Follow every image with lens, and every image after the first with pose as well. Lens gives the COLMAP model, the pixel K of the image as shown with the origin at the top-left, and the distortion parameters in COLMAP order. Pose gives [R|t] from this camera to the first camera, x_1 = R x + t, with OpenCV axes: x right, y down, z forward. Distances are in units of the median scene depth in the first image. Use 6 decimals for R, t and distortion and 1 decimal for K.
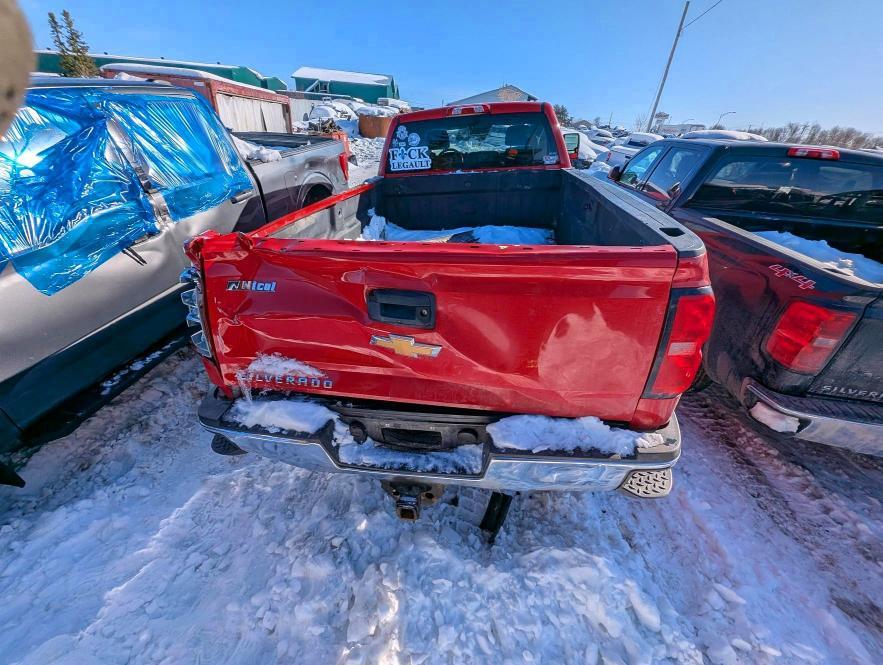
lens RADIAL K [[389.8, 0, 440.6], [0, 389.8, 338.7], [0, 0, 1]] dist [-0.001917, -0.001183]
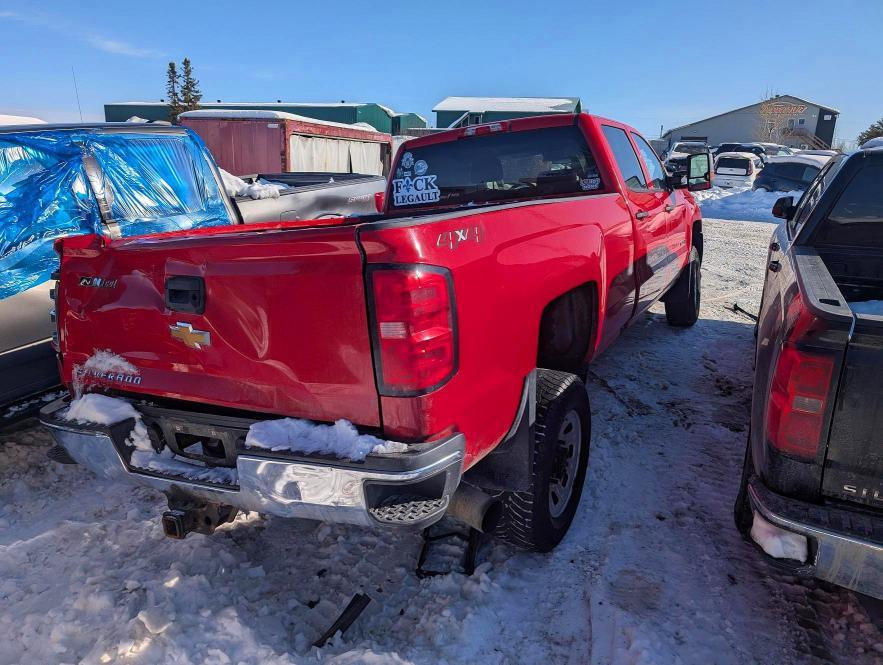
lens RADIAL K [[717.0, 0, 441.5], [0, 717.0, 332.5], [0, 0, 1]] dist [0.010276, -0.008594]
pose [[0.933453, 0.037801, -0.356701, 0.732542], [-0.136252, 0.957263, -0.255113, 0.247124], [0.331814, 0.286737, 0.898711, -0.273582]]
